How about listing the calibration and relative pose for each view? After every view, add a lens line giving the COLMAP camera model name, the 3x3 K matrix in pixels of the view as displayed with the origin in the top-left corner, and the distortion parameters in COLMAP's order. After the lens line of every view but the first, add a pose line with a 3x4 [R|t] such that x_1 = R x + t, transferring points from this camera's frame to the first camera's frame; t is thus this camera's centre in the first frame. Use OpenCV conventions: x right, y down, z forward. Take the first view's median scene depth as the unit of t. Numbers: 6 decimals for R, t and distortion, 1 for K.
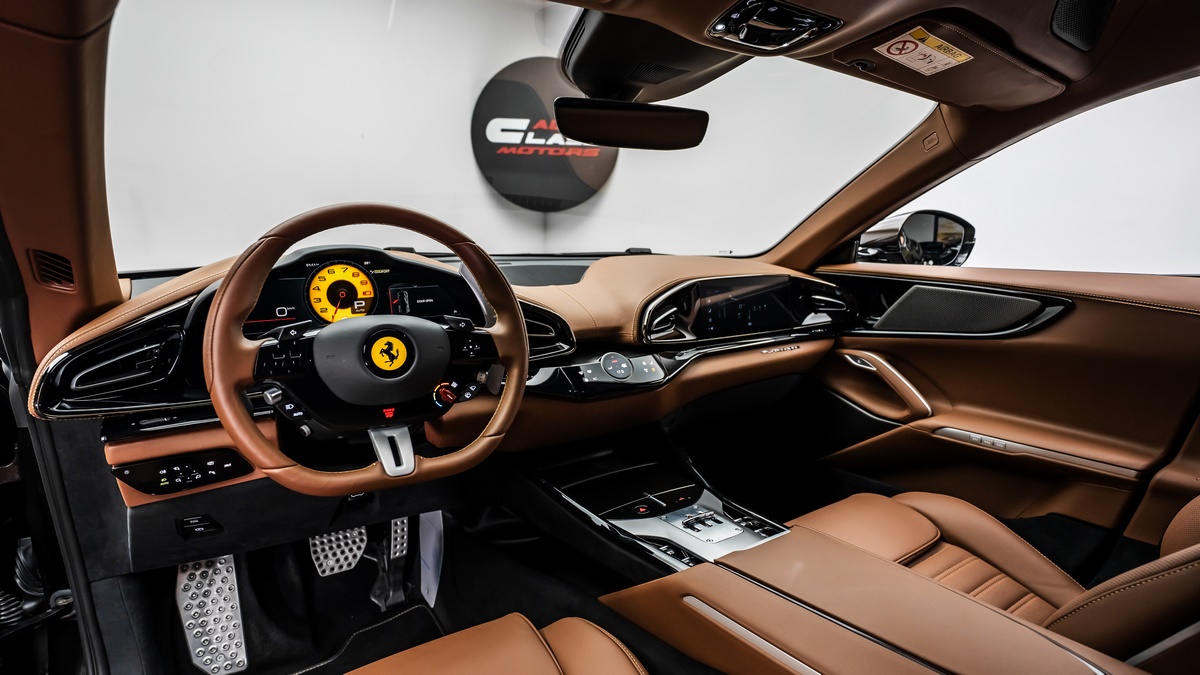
lens RADIAL K [[599.1, 0, 600.0], [0, 599.1, 337.5], [0, 0, 1]] dist [-0.000335, 0.000501]
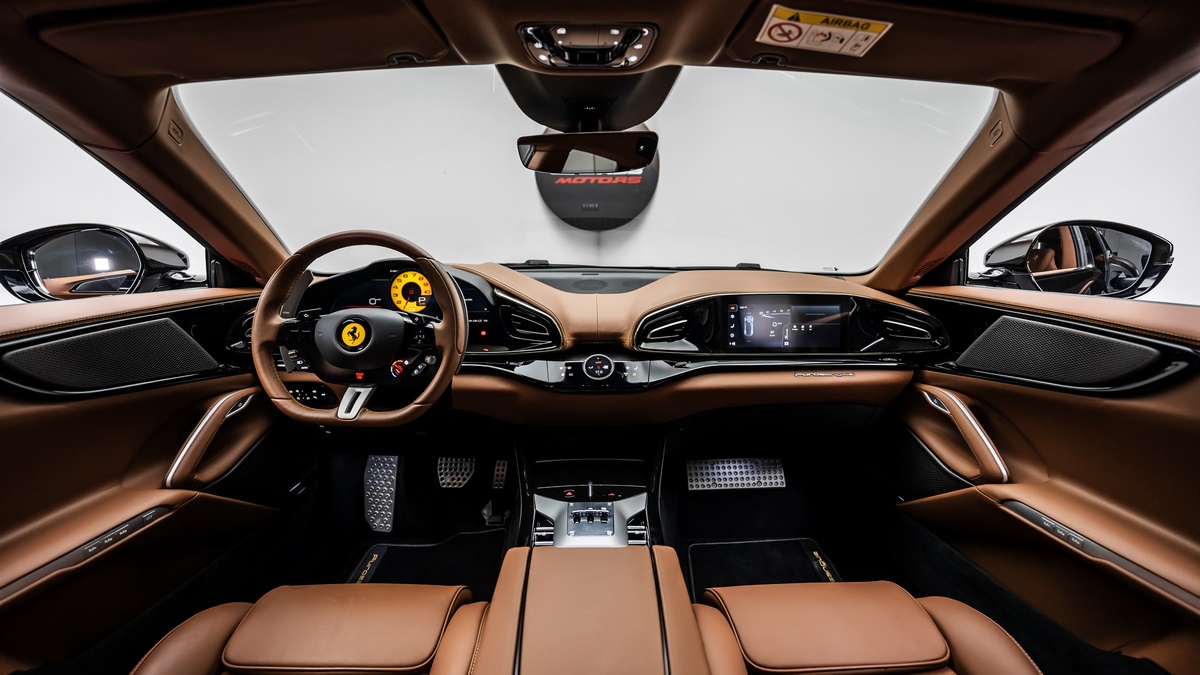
lens RADIAL K [[495.5, 0, 600.0], [0, 495.5, 337.5], [0, 0, 1]] dist [-0.000408, -0.000011]
pose [[0.852872, 0.096859, -0.513057, 0.448765], [-0.092204, 0.995139, 0.034596, -0.036407], [0.513914, 0.017800, 0.857657, 0.170806]]
